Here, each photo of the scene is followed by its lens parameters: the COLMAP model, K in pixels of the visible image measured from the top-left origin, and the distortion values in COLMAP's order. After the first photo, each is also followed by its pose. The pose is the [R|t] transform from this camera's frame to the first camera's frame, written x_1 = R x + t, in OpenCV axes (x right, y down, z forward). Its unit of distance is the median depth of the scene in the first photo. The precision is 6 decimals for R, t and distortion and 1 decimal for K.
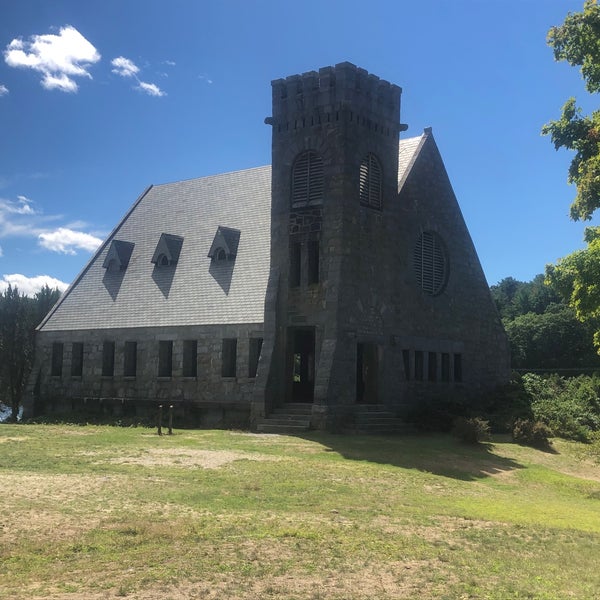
lens RADIAL K [[1039.6, 0, 300.0], [0, 1039.6, 300.0], [0, 0, 1]] dist [0.045148, 0.110646]
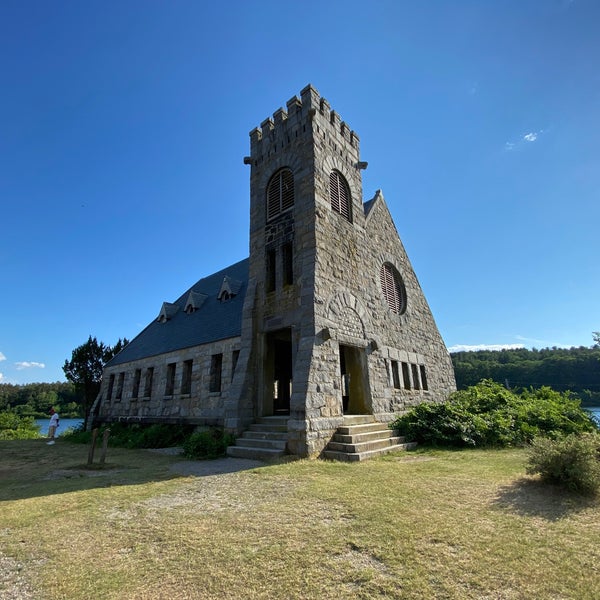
lens RADIAL K [[321.0, 0, 300.0], [0, 321.0, 300.0], [0, 0, 1]] dist [0.002210, -0.000037]
pose [[0.998147, -0.052875, -0.030101, 0.030630], [0.044489, 0.971764, -0.231722, 0.064529], [0.041503, 0.229954, 0.972316, 0.689005]]
